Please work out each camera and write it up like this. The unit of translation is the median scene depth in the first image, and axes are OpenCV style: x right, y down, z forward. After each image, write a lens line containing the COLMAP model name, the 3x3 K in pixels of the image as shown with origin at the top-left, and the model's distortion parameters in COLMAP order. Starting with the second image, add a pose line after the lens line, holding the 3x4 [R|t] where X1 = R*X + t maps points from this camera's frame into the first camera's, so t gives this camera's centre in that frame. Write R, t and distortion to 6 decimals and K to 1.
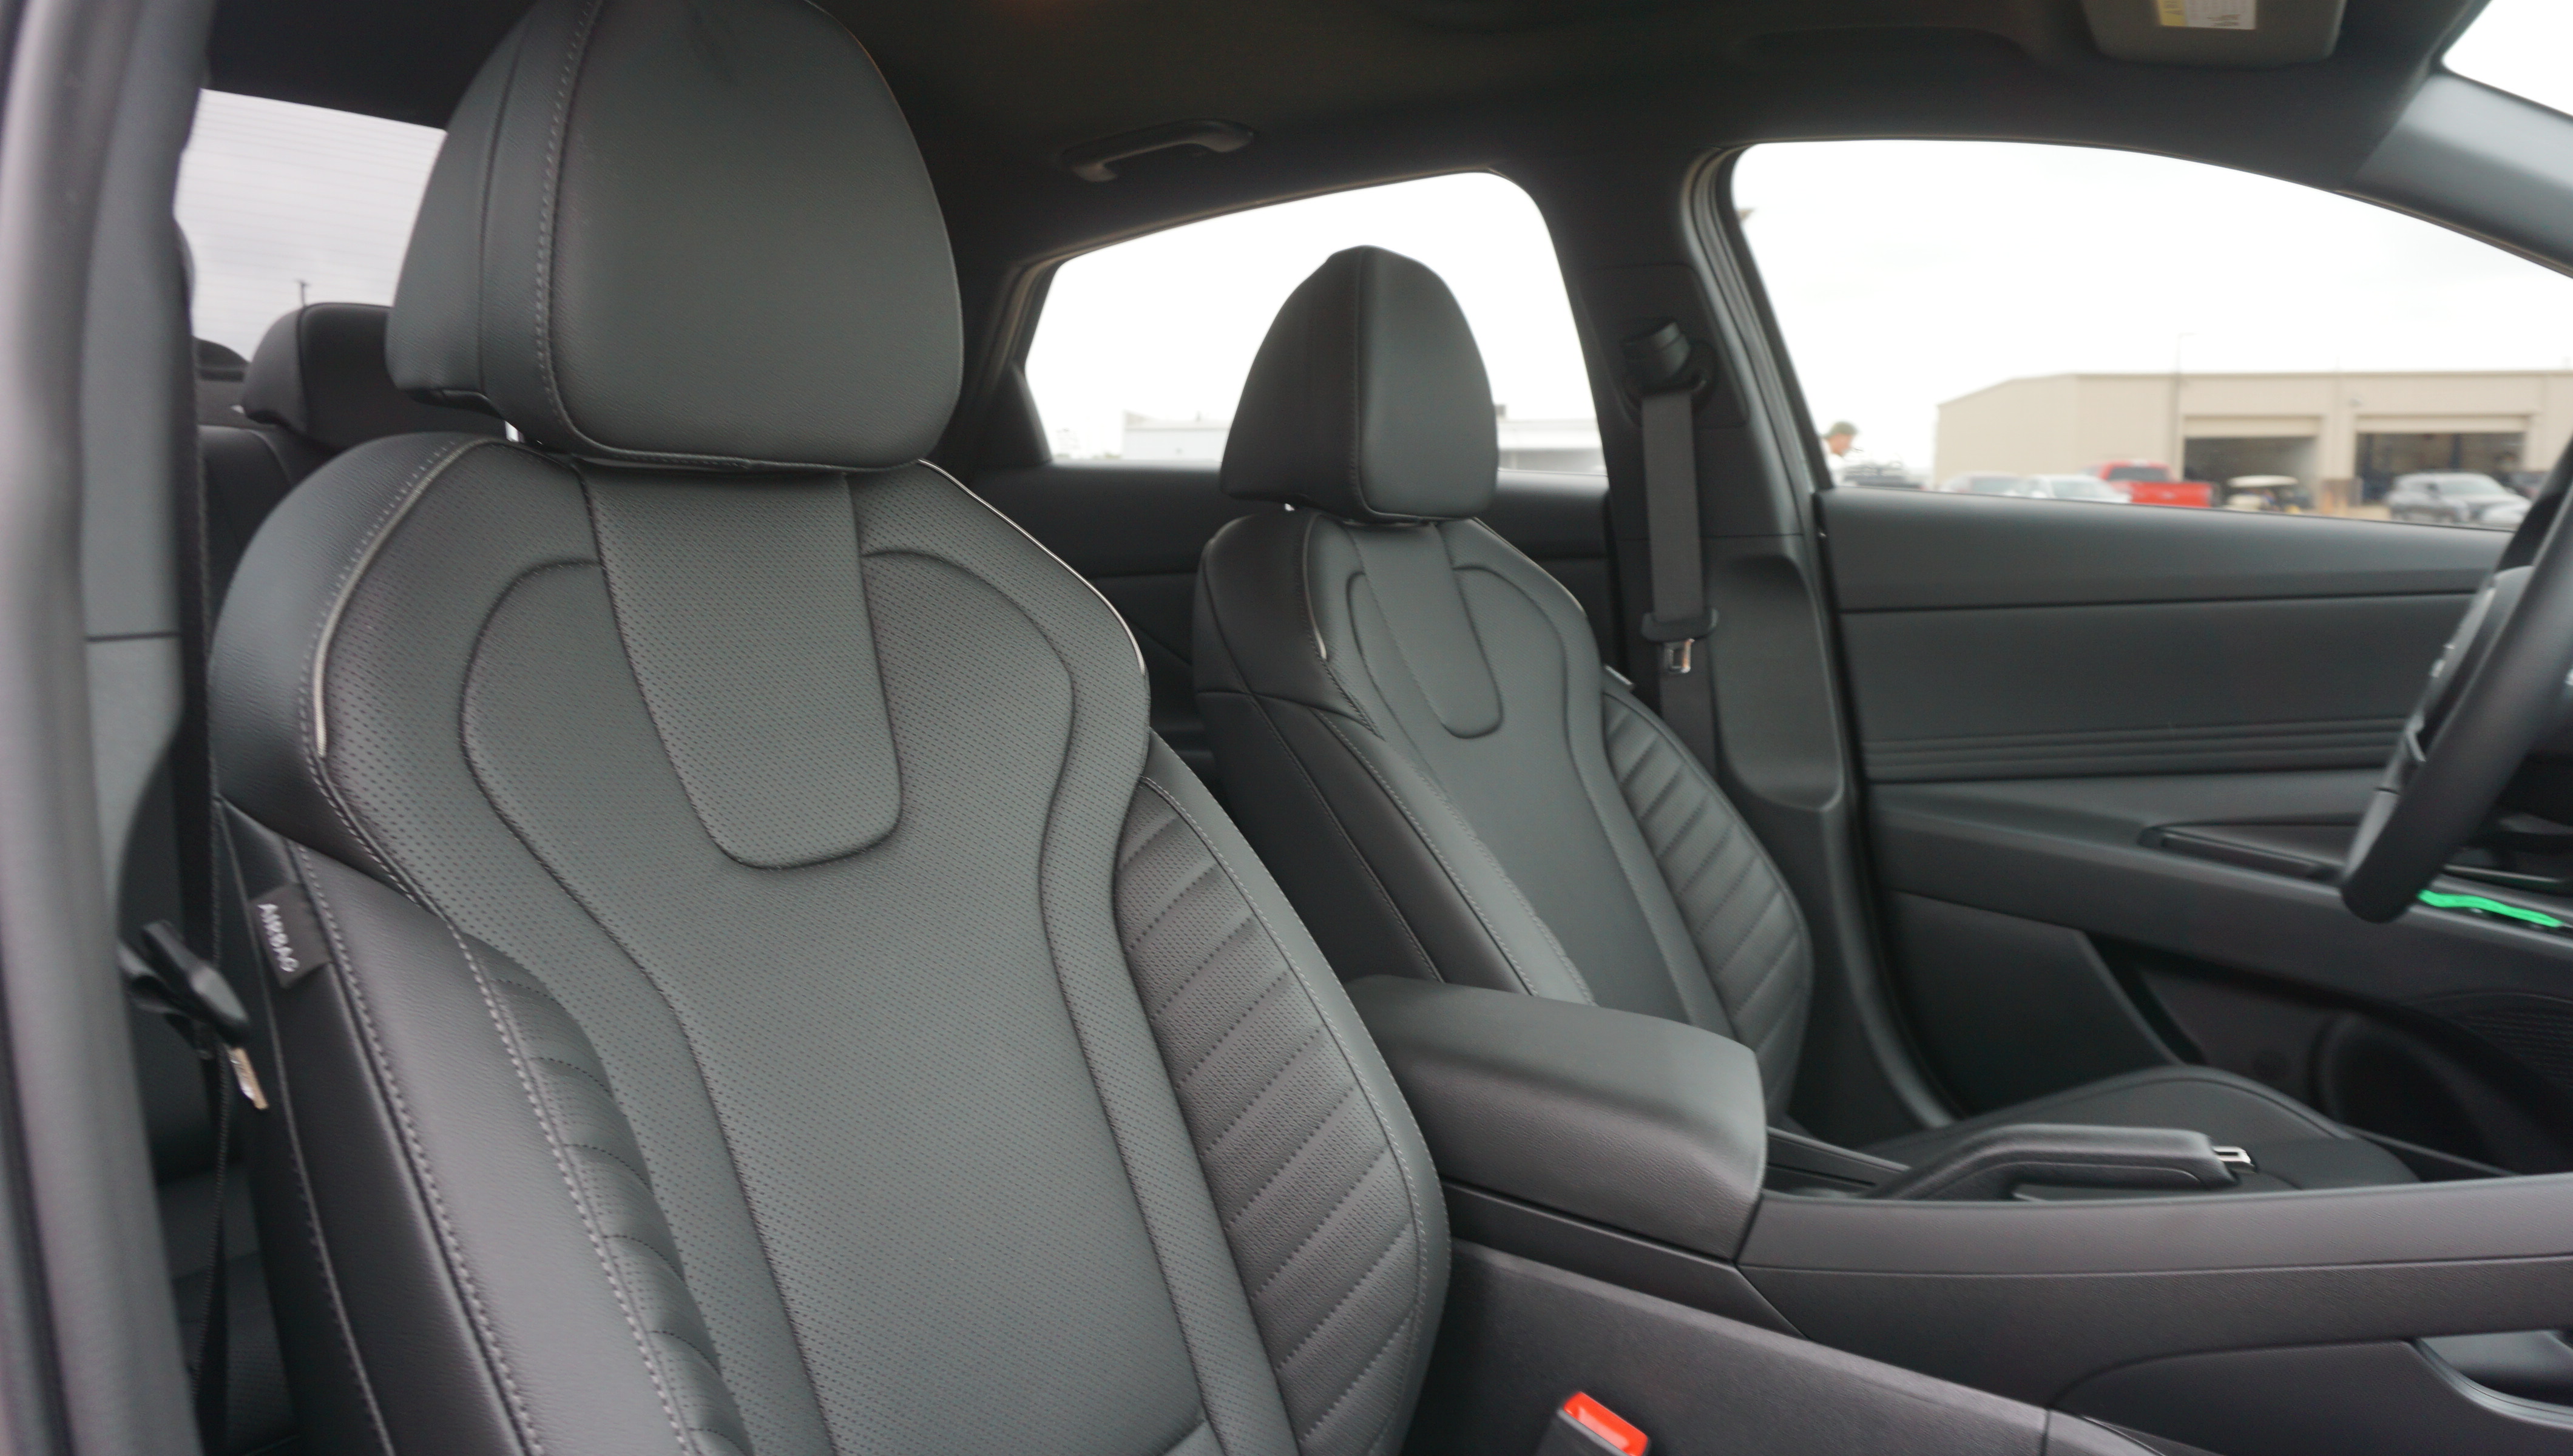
lens RADIAL K [[1768.8, 0, 1257.7], [0, 1768.8, 727.0], [0, 0, 1]] dist [-0.080045, 0.039448]
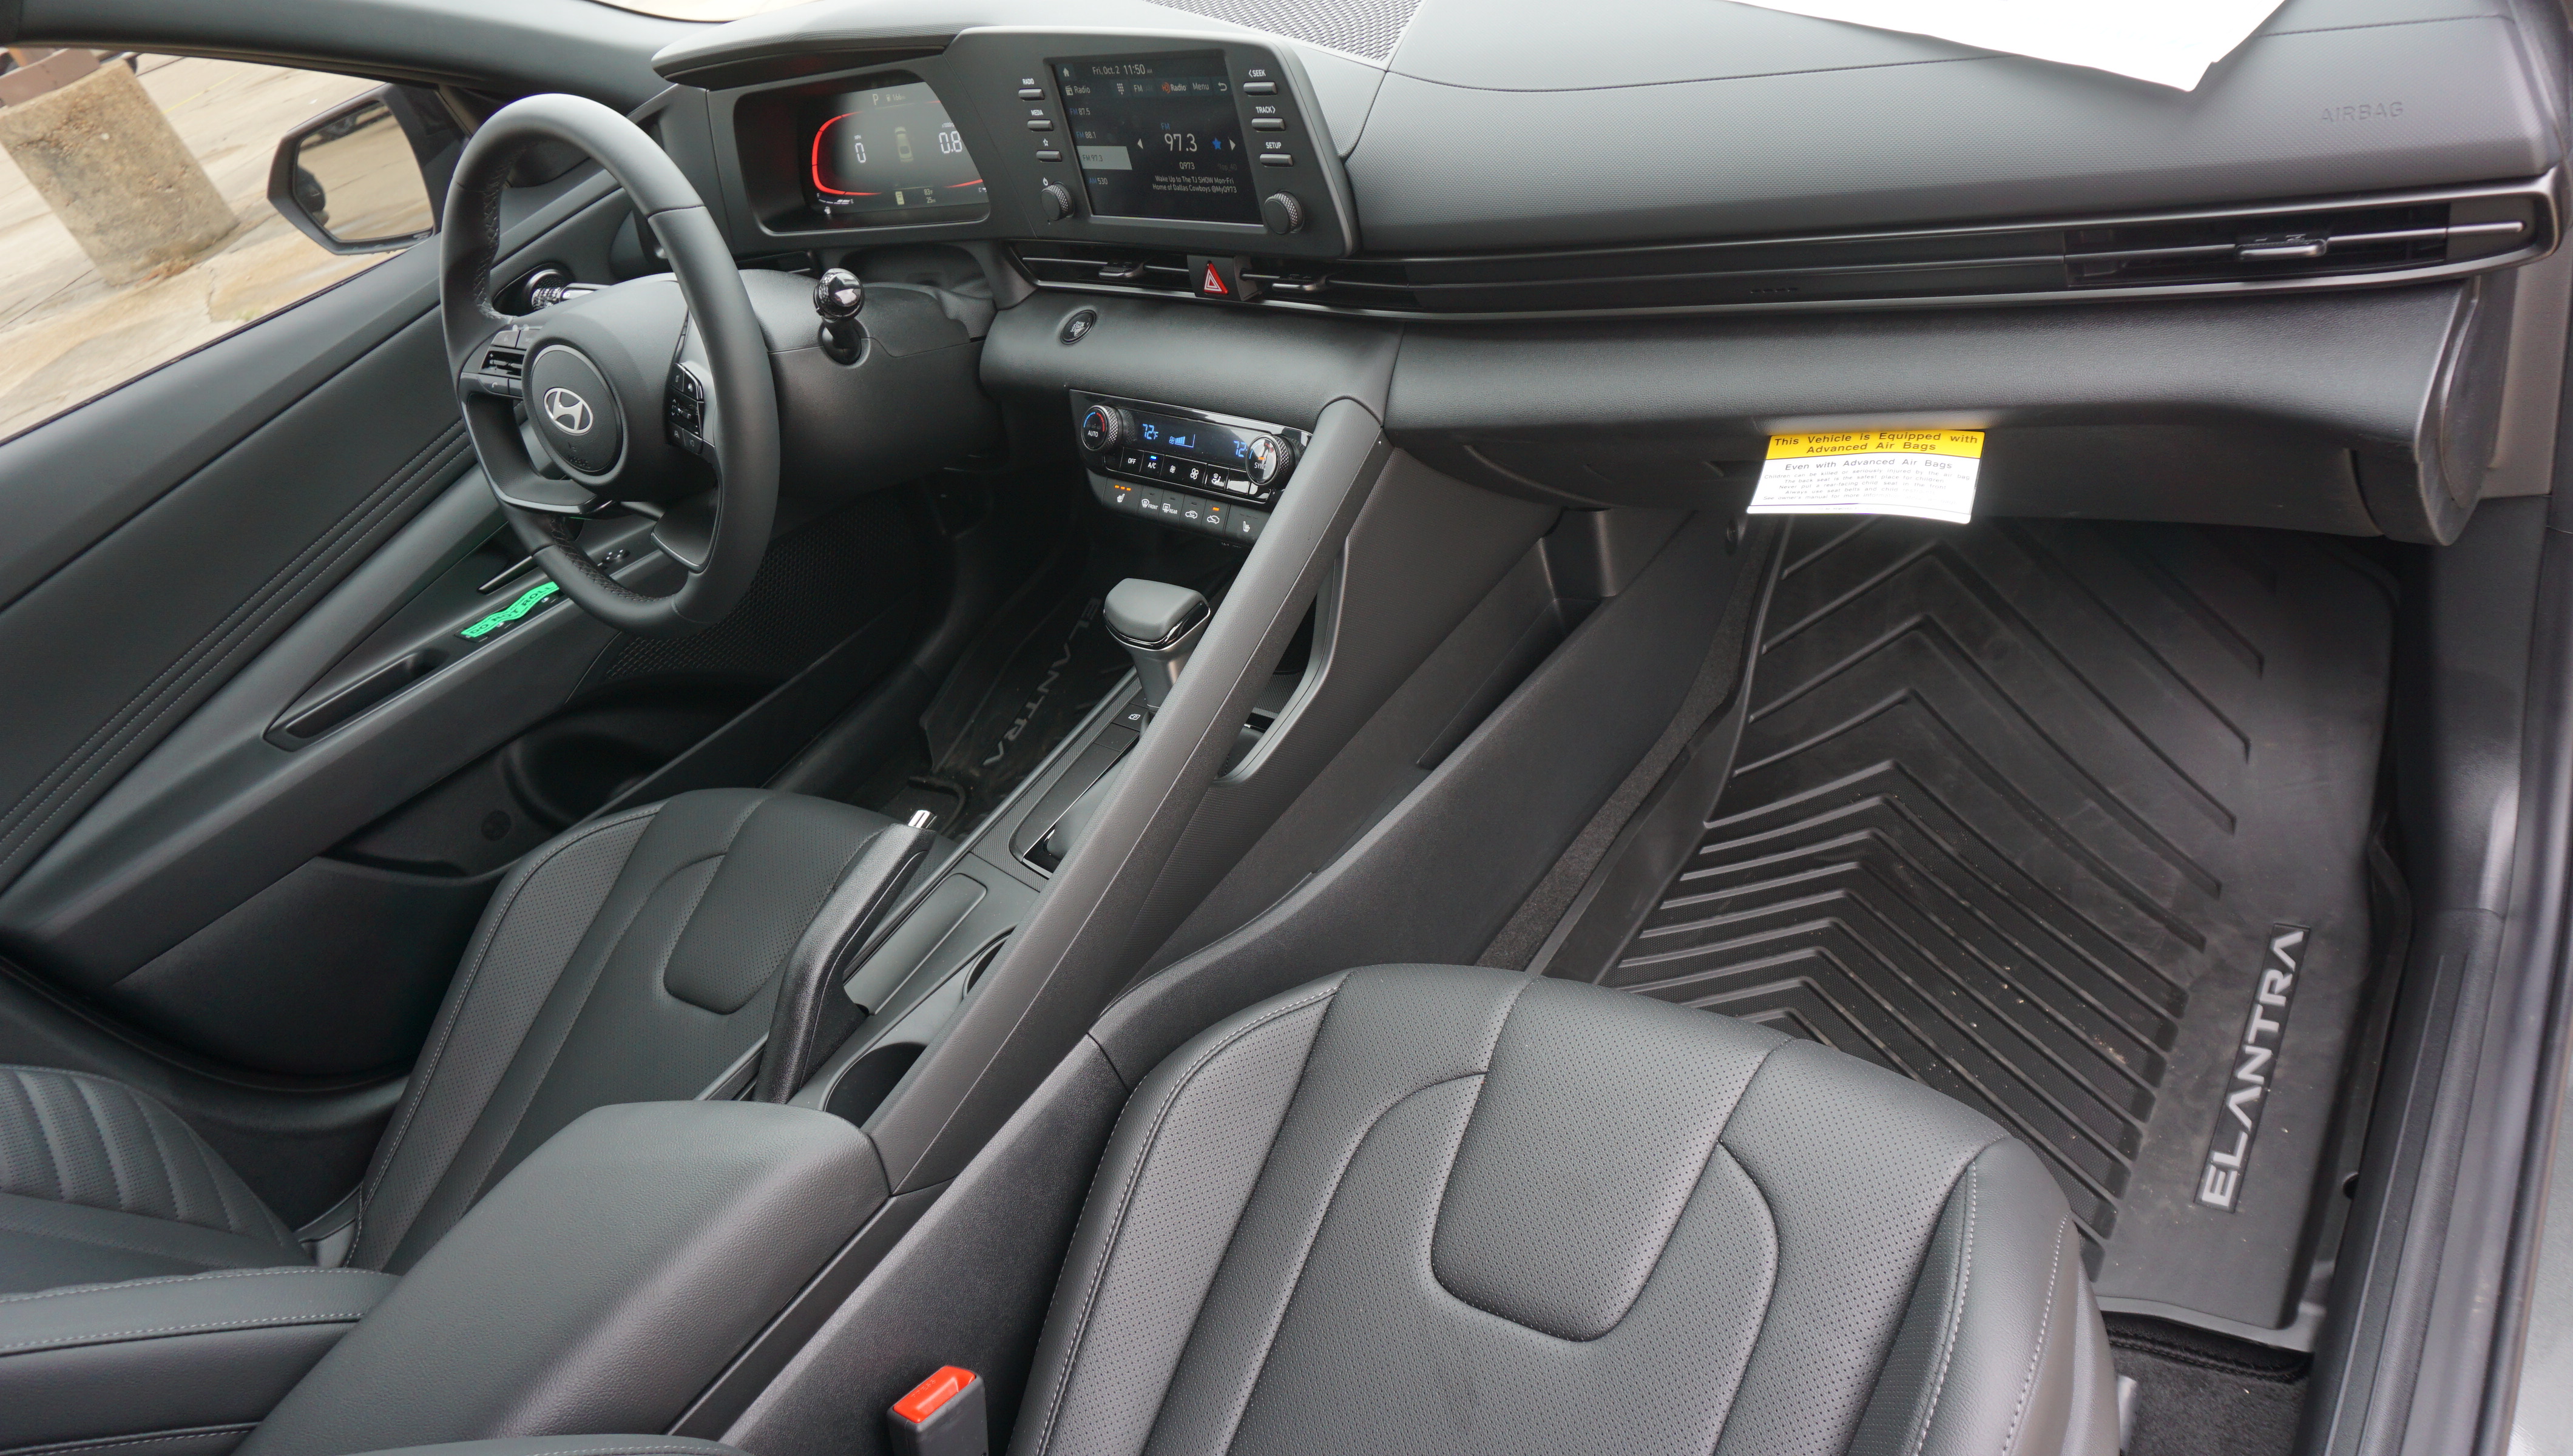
lens RADIAL K [[1739.5, 0, 1294.3], [0, 1739.5, 729.0], [0, 0, 1]] dist [-0.028053, 0.002461]
pose [[0.021679, -0.597592, 0.801507, -0.231008], [0.432610, 0.728361, 0.531355, -0.205046], [-0.901320, 0.335221, 0.274315, 0.238857]]
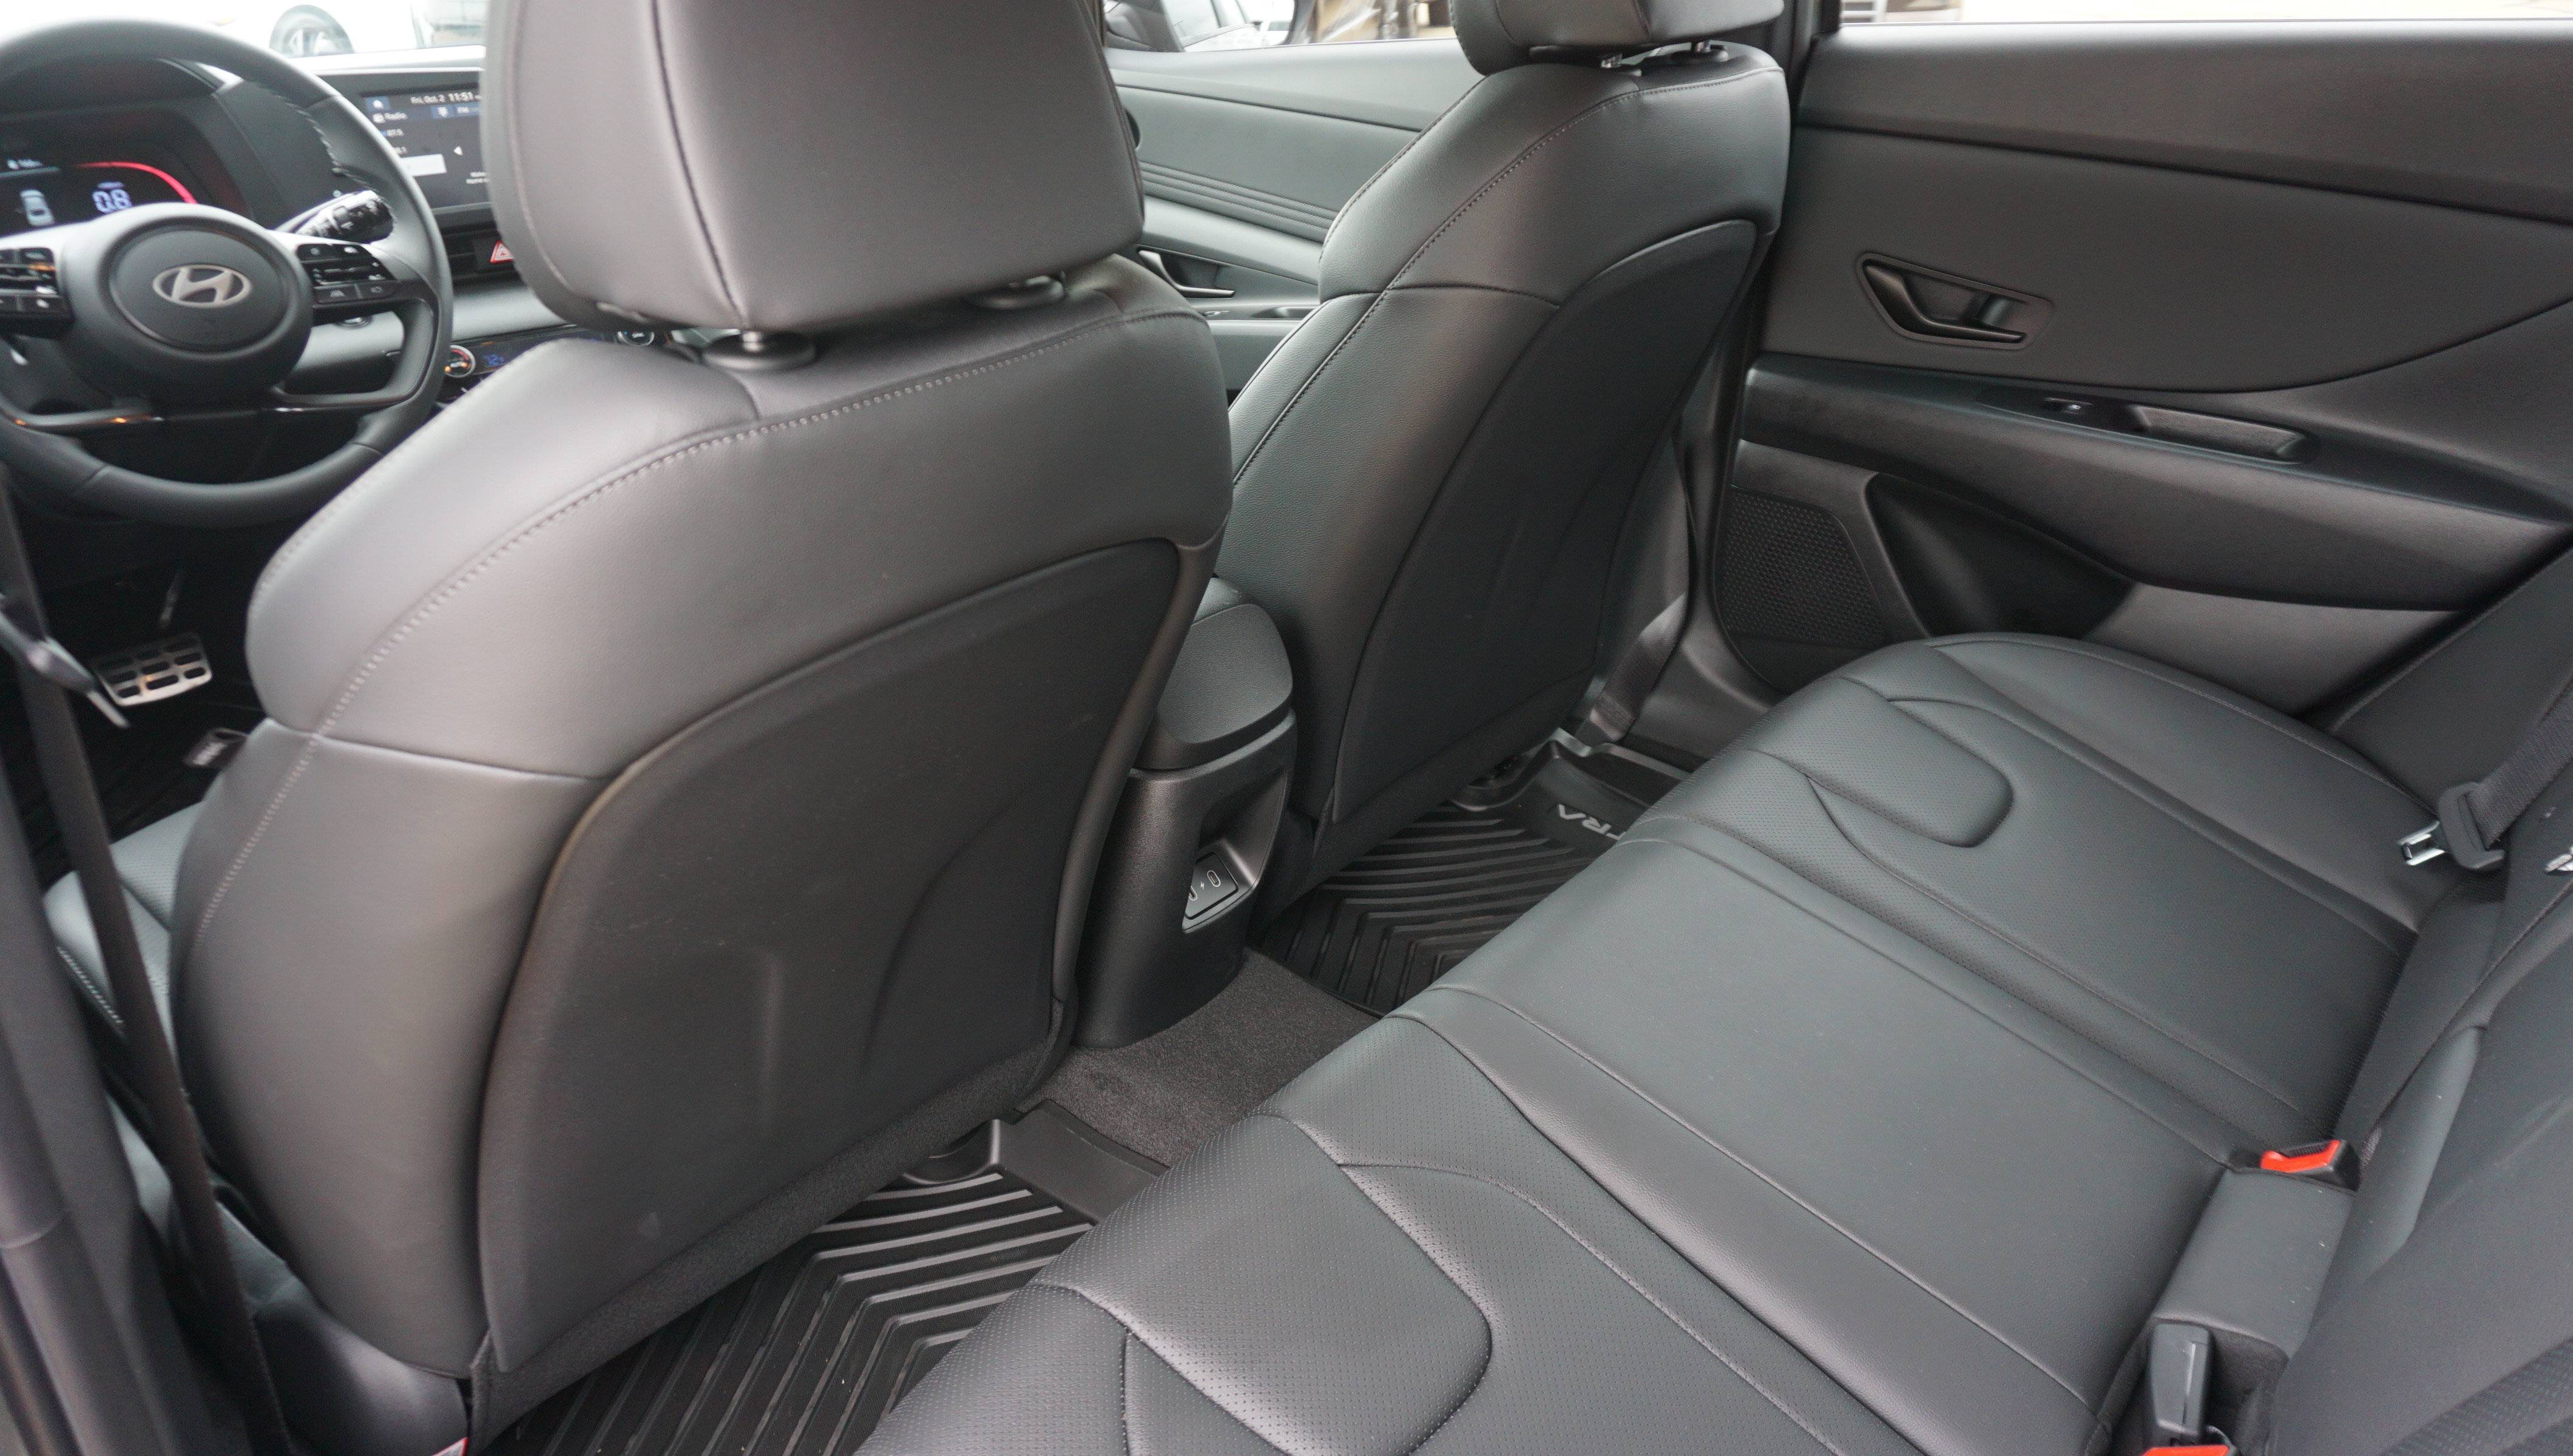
lens RADIAL K [[1764.1, 0, 1283.5], [0, 1764.1, 738.2], [0, 0, 1]] dist [-0.004785, 0.000797]
pose [[-0.990288, -0.034828, 0.134601, -0.154670], [0.045120, 0.835218, 0.548065, -0.294656], [-0.131509, 0.548815, -0.825535, 1.466922]]
